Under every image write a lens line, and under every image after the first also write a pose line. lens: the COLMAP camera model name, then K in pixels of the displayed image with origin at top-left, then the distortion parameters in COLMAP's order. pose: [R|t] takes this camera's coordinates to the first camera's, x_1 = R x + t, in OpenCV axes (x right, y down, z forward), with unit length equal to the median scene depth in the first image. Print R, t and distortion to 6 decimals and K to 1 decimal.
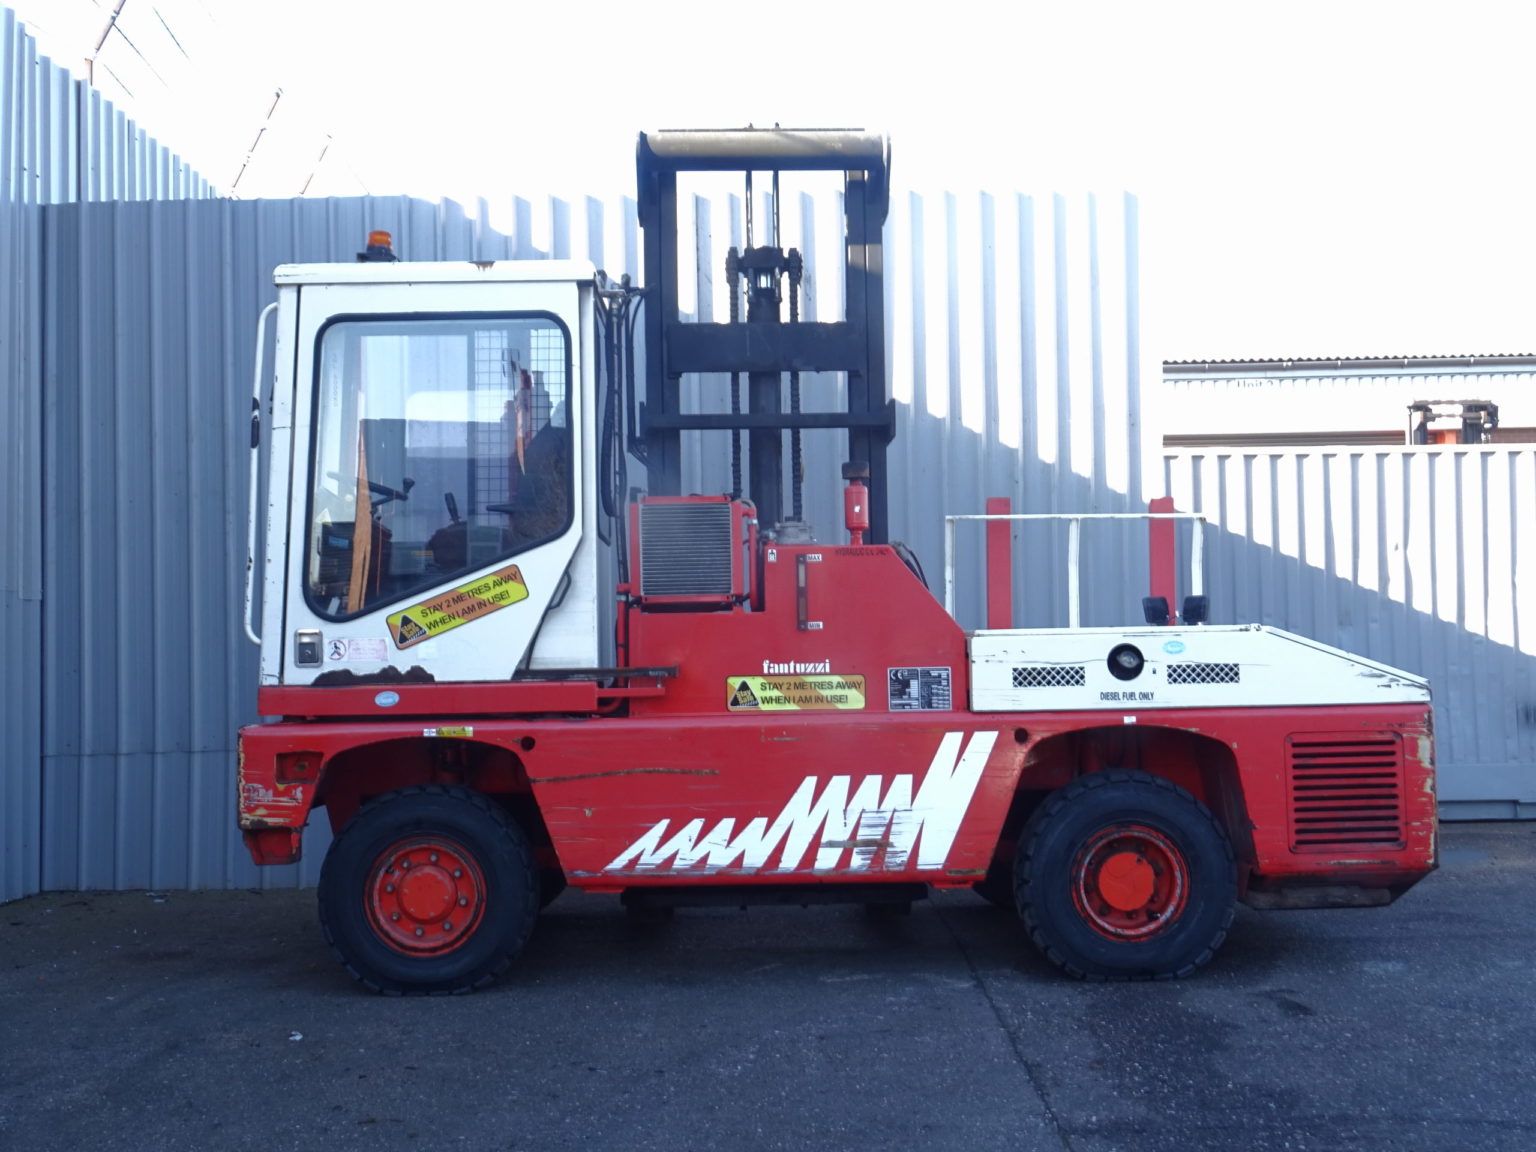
lens RADIAL K [[1549.2, 0, 771.7], [0, 1549.2, 580.0], [0, 0, 1]] dist [0.003688, 0.000000]
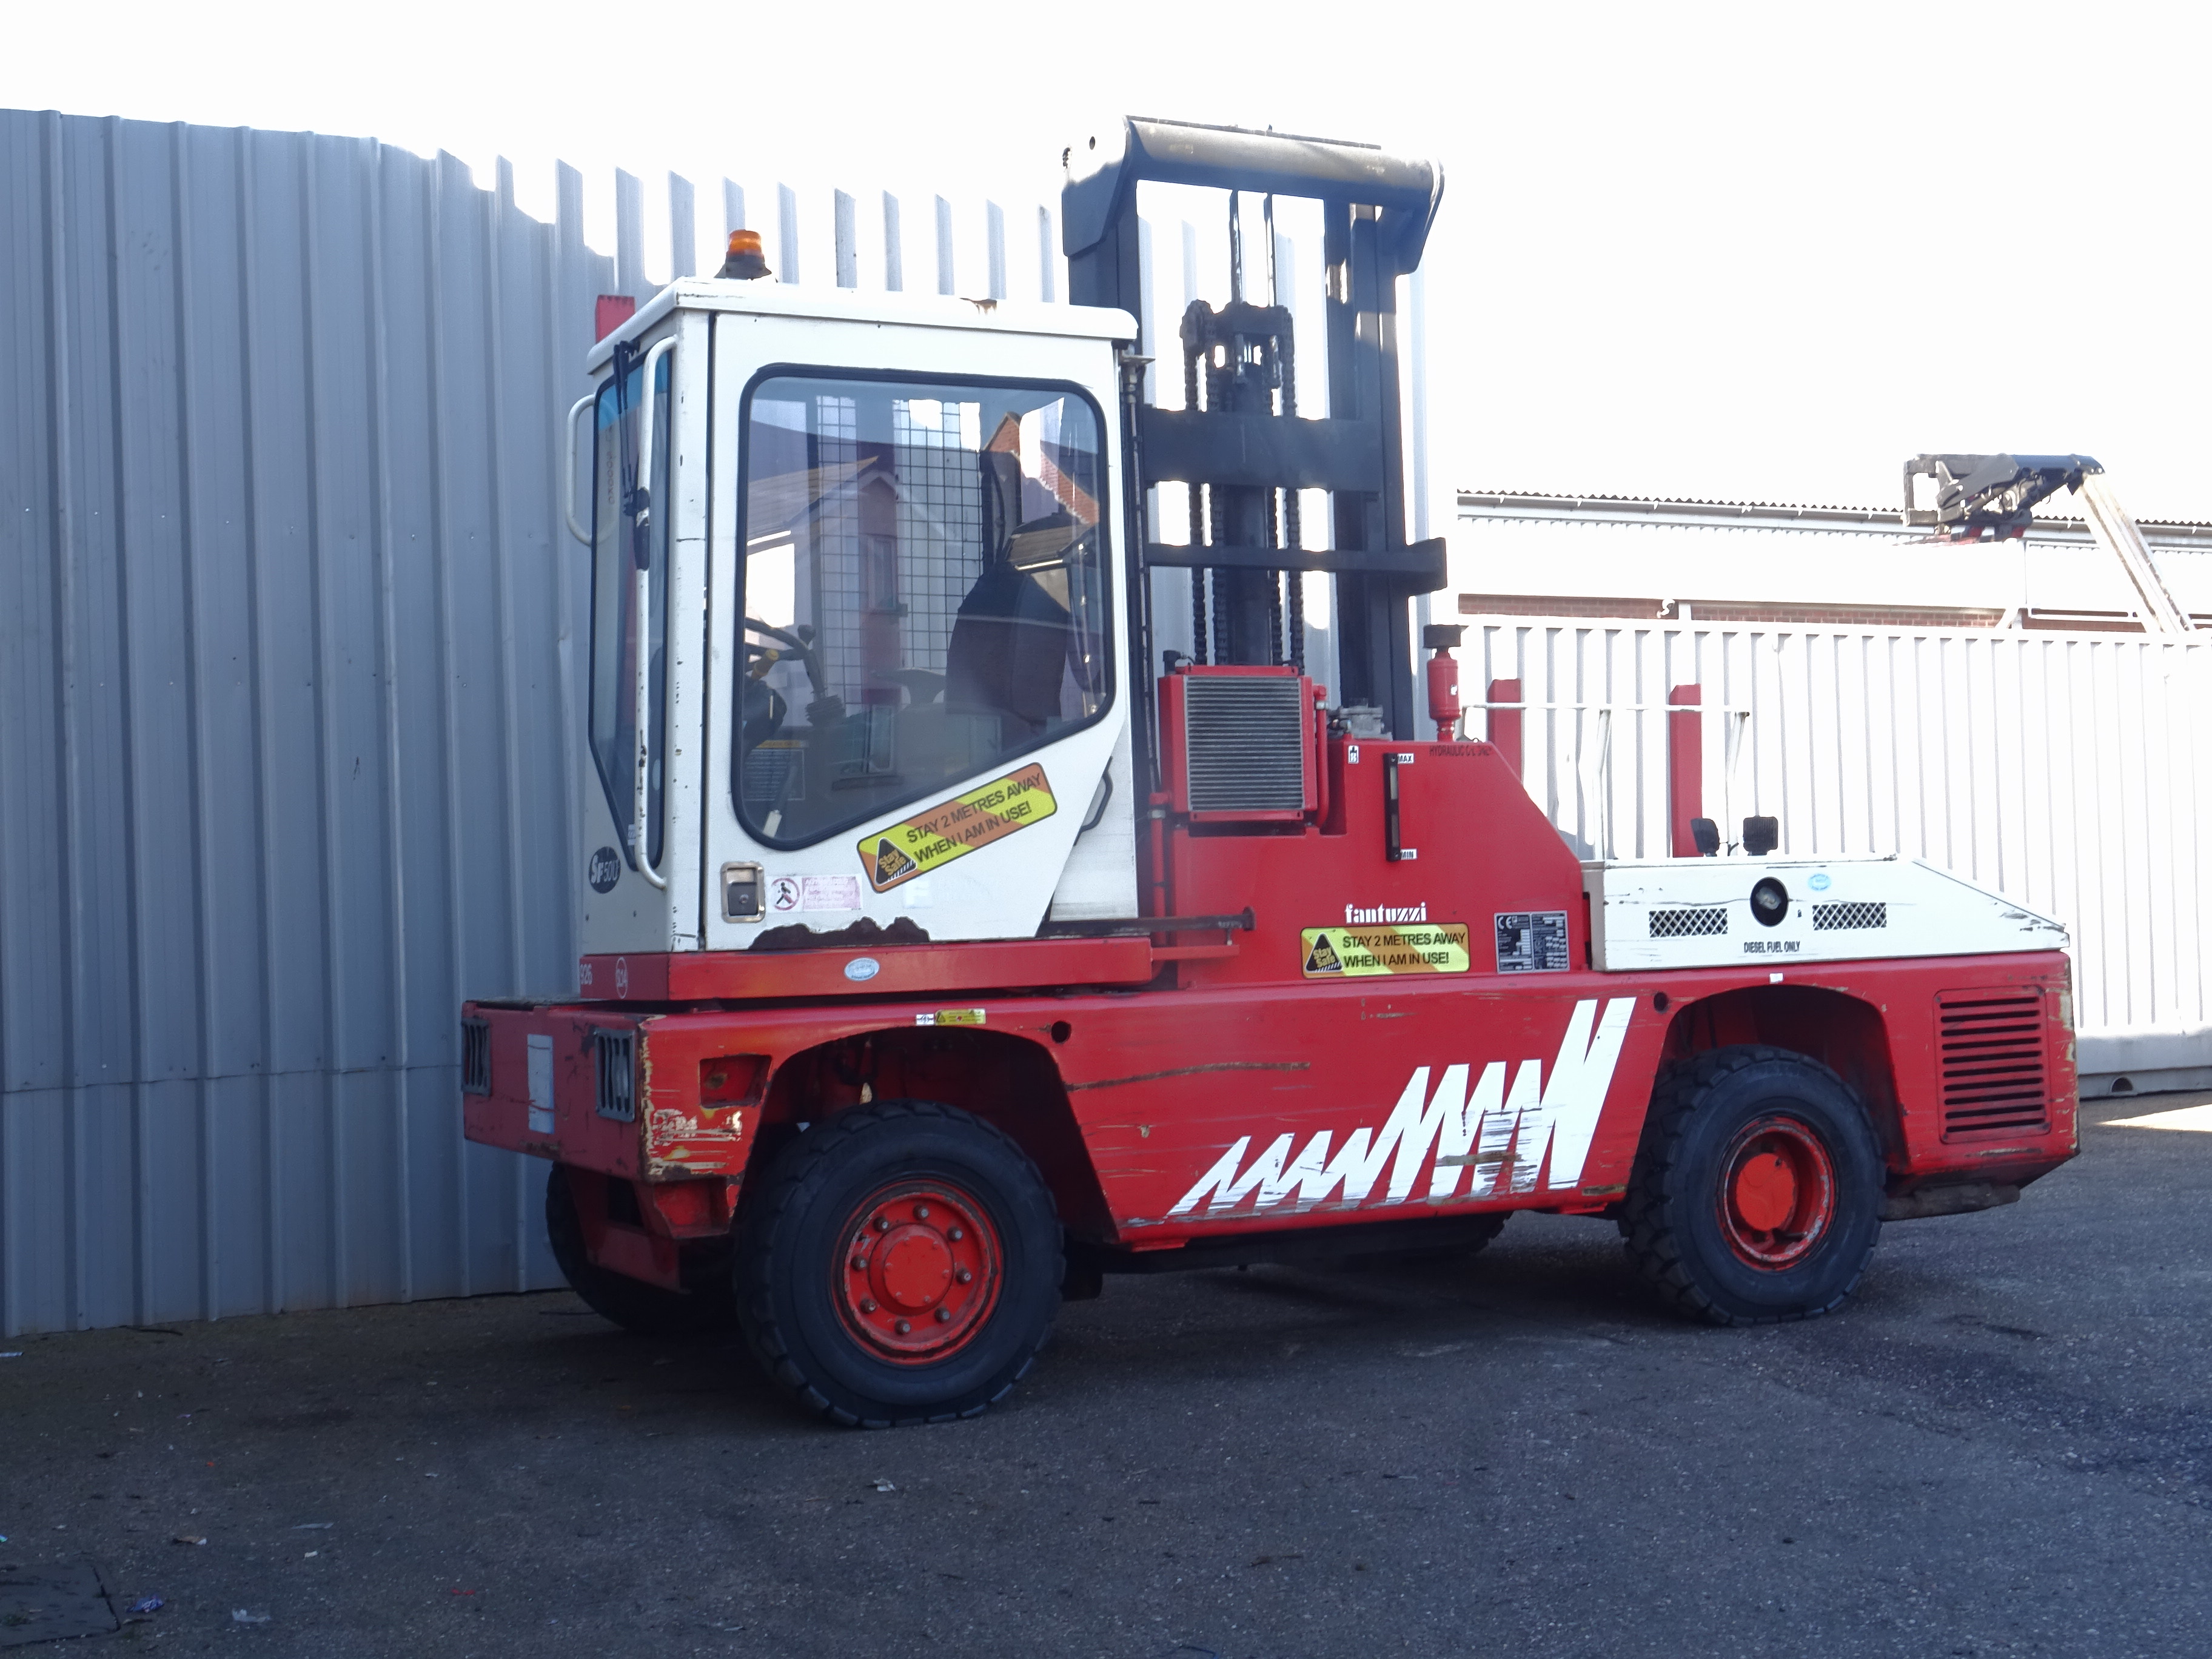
lens RADIAL K [[2555.7, 0, 1092.8], [0, 2555.7, 835.9], [0, 0, 1]] dist [-0.003942, 0.000000]
pose [[0.916085, 0.000854, 0.400984, -0.576287], [-0.004875, 0.999948, 0.009007, 0.011312], [-0.400956, -0.010206, 0.916041, -0.008118]]
